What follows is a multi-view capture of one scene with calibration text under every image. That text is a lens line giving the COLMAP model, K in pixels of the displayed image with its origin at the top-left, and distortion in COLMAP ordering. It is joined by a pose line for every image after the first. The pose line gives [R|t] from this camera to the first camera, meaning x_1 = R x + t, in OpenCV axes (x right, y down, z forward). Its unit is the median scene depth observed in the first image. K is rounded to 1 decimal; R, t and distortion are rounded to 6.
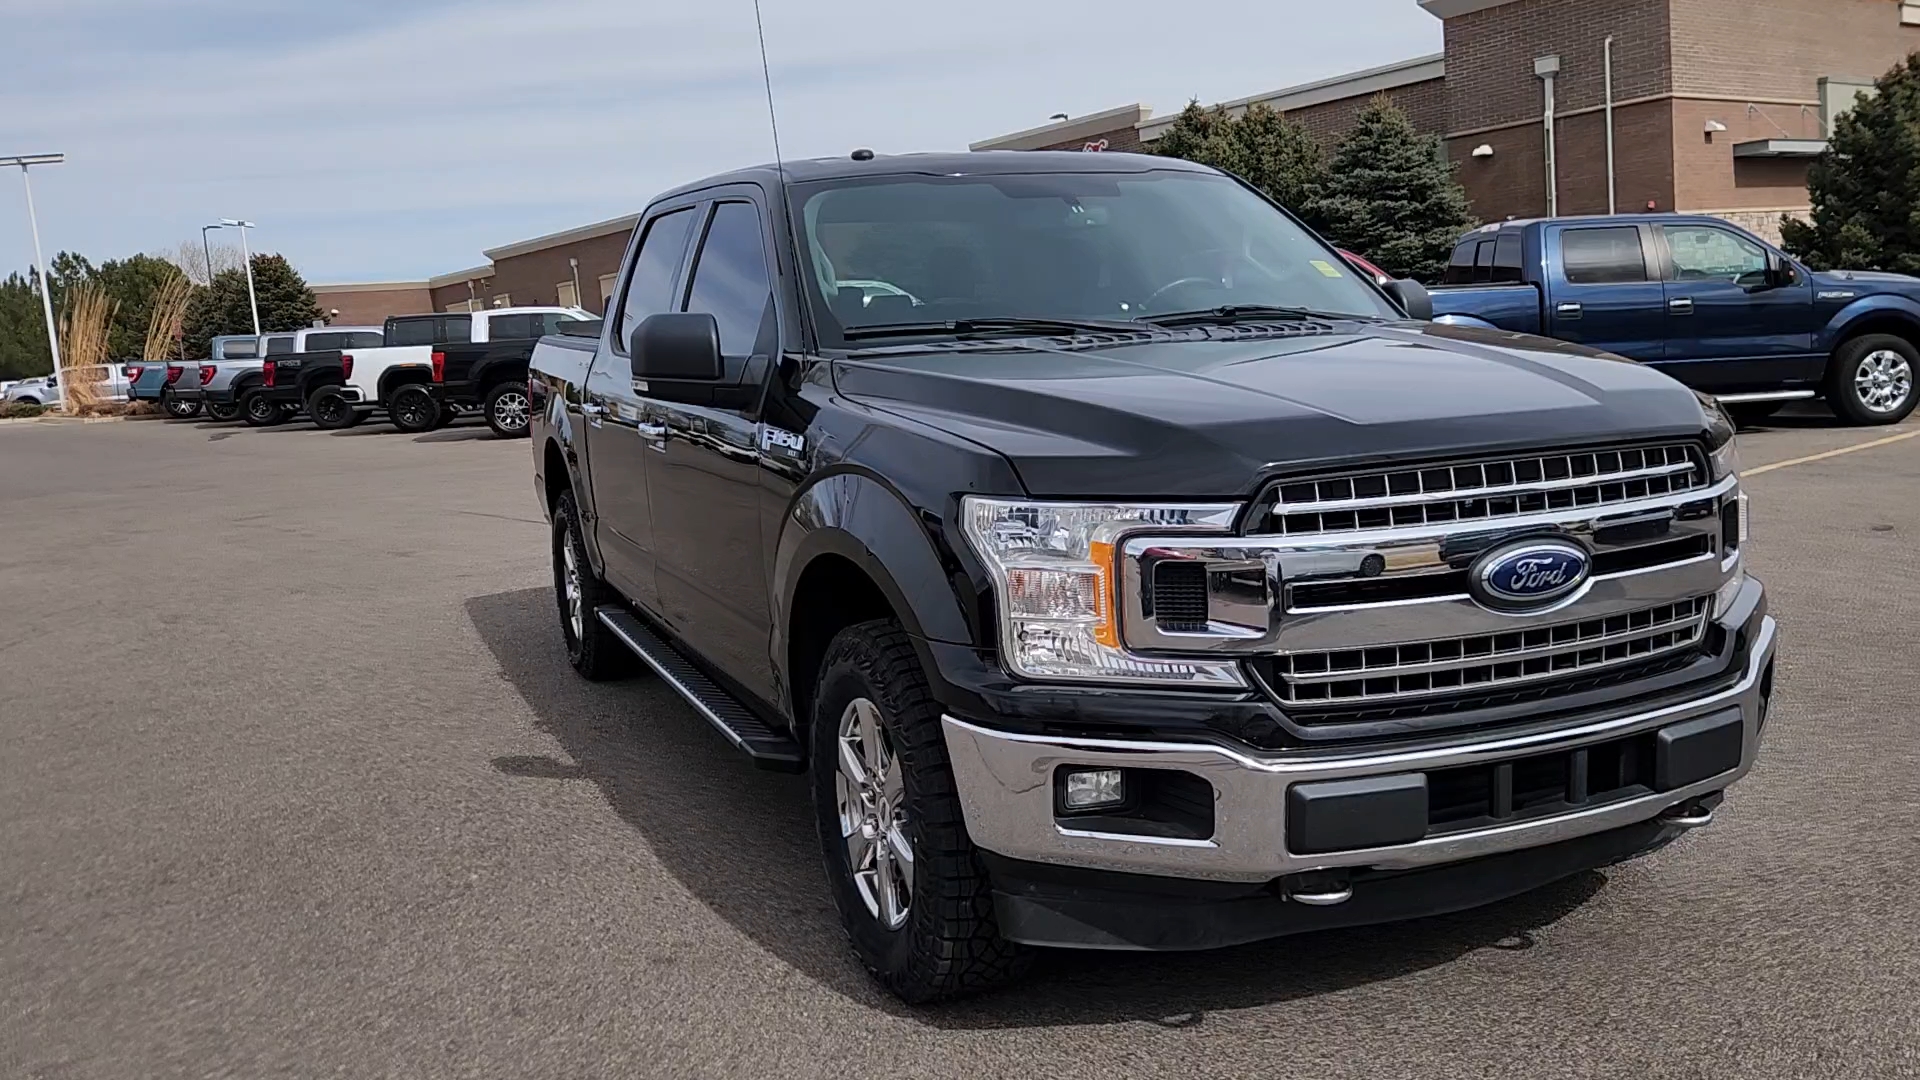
lens RADIAL K [[1621.7, 0, 947.0], [0, 1621.7, 555.5], [0, 0, 1]] dist [0.040849, -0.031430]
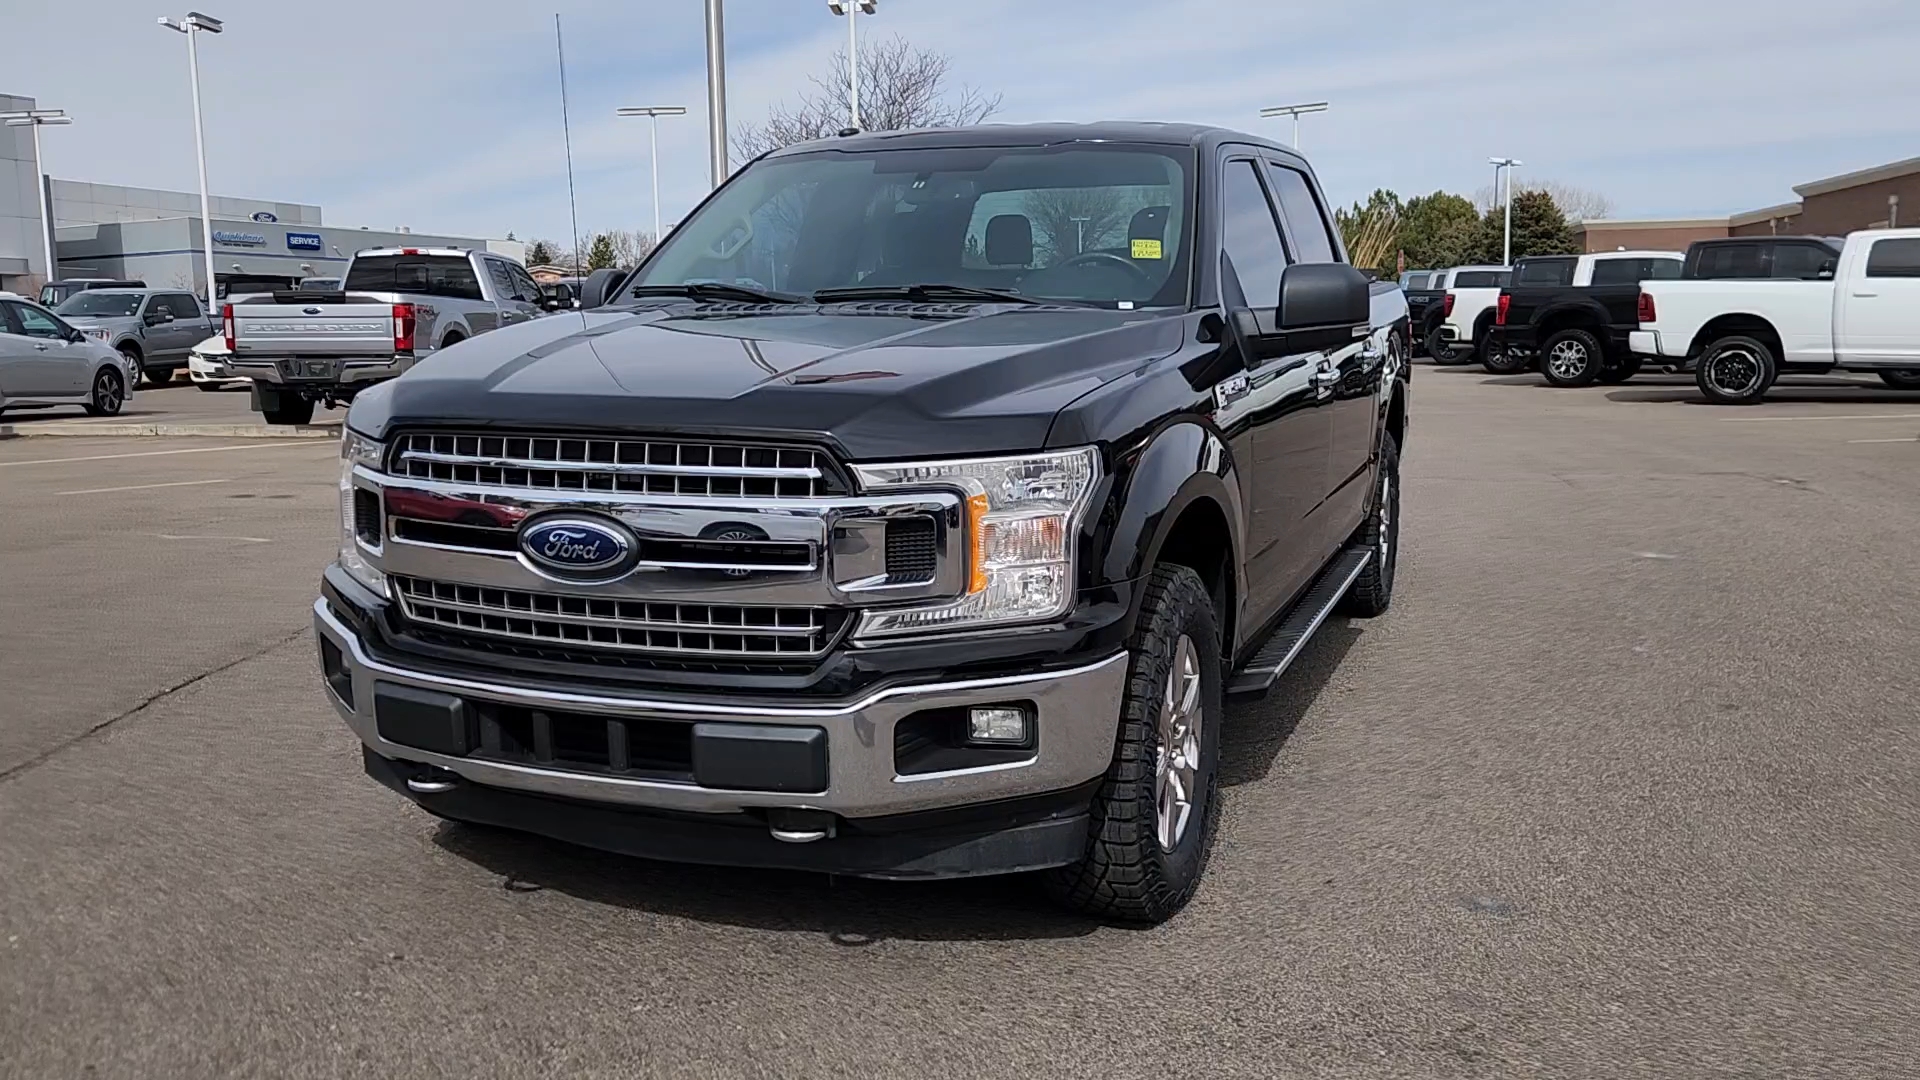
lens RADIAL K [[1621.7, 0, 948.1], [0, 1621.7, 552.9], [0, 0, 1]] dist [0.040849, -0.031430]
pose [[0.711238, 0.158155, -0.684929, 0.119927], [-0.132798, 0.987047, 0.090018, -0.010698], [0.690294, 0.026933, 0.723028, 0.037124]]
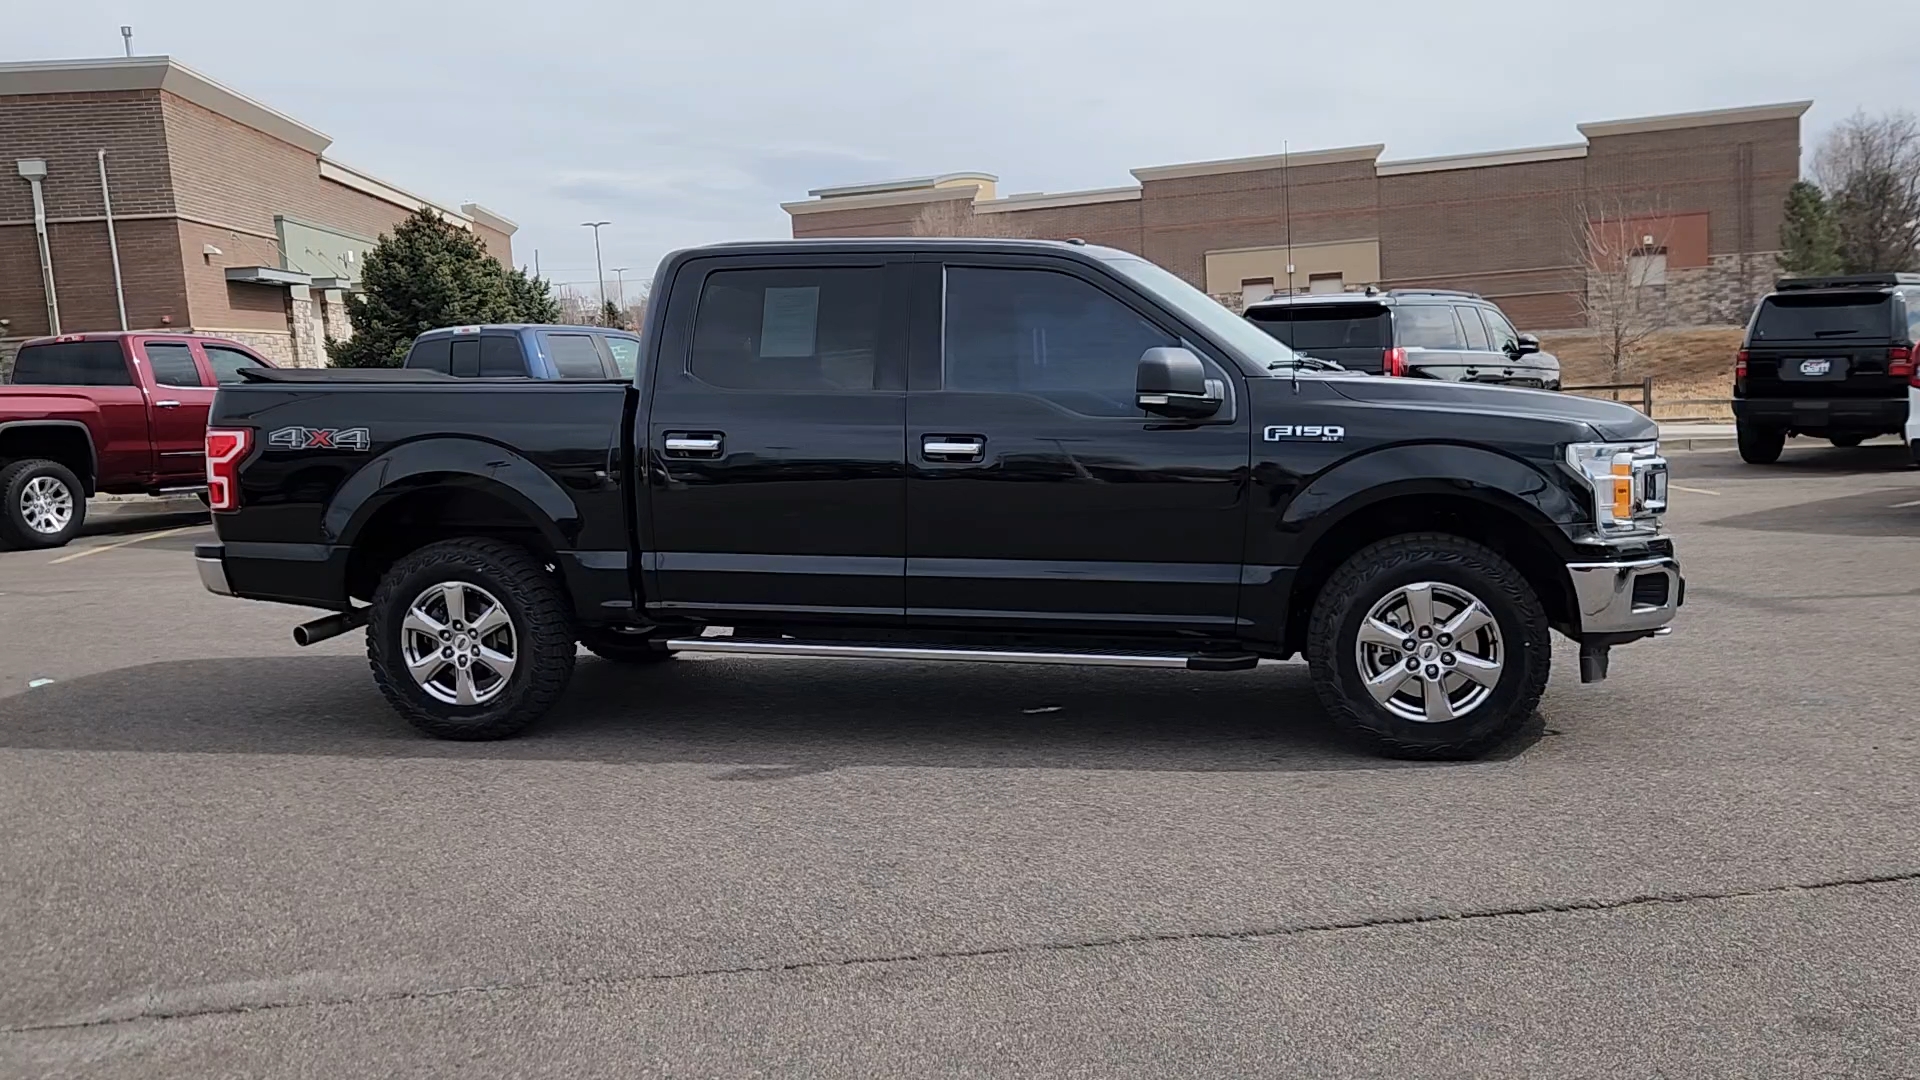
lens RADIAL K [[1621.7, 0, 946.5], [0, 1621.7, 558.7], [0, 0, 1]] dist [0.040849, -0.031430]
pose [[0.561864, -0.057679, 0.825216, -0.187168], [0.117691, 0.992992, -0.010727, 0.002835], [-0.818815, 0.103148, 0.564715, 0.051981]]
